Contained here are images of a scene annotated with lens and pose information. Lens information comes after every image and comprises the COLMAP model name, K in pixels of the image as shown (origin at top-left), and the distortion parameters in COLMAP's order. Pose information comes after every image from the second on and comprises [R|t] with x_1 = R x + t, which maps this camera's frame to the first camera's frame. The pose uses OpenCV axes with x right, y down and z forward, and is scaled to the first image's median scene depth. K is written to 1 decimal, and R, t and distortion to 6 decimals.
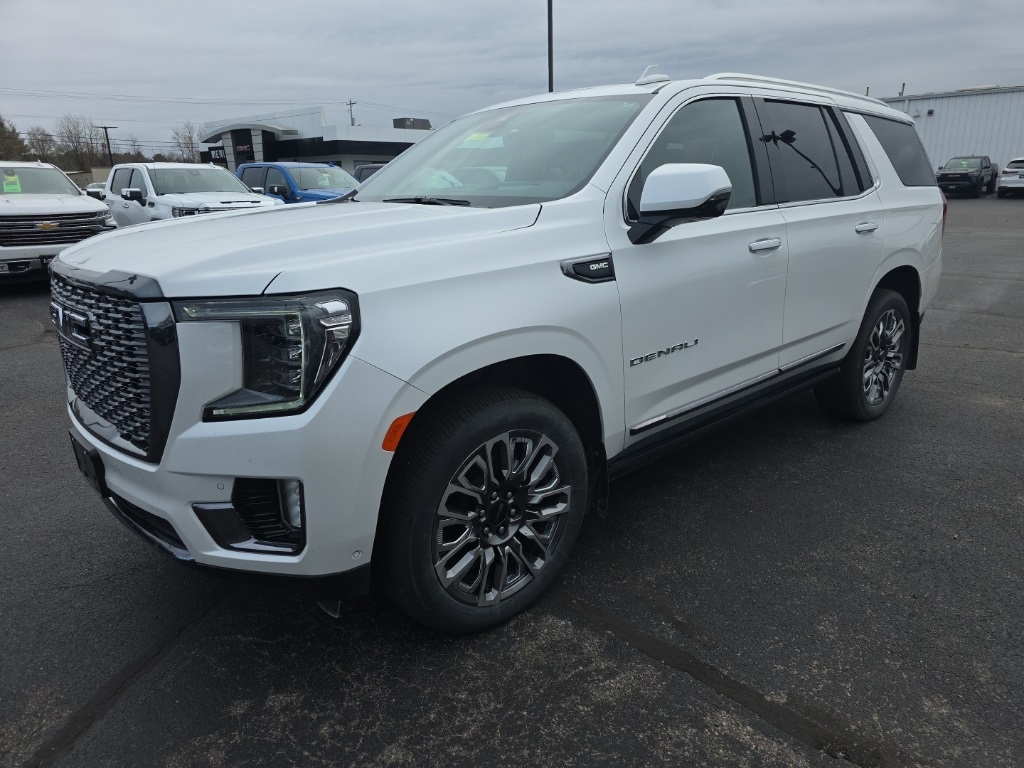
lens RADIAL K [[745.5, 0, 512.0], [0, 745.5, 384.0], [0, 0, 1]] dist [0.029060, -0.001121]
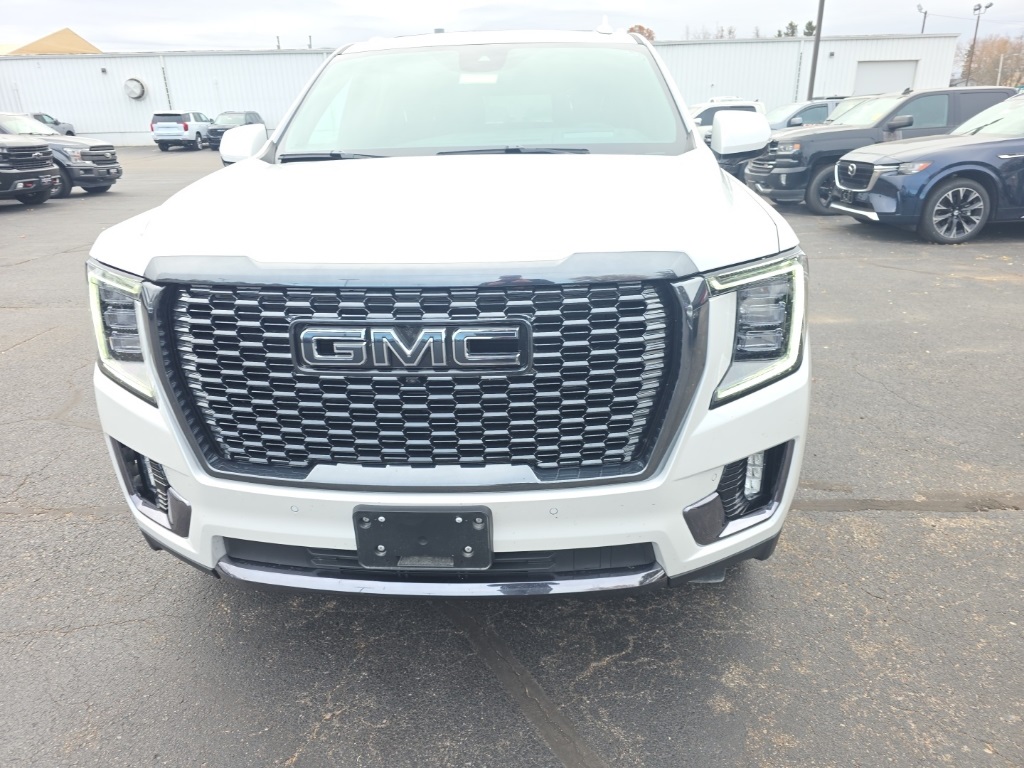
lens RADIAL K [[747.9, 0, 512.0], [0, 747.9, 384.0], [0, 0, 1]] dist [-0.004278, -0.027209]
pose [[0.708731, -0.236639, 0.664607, -1.071073], [0.194583, 0.971092, 0.138264, -0.134808], [-0.678113, 0.031330, 0.734289, 0.484261]]
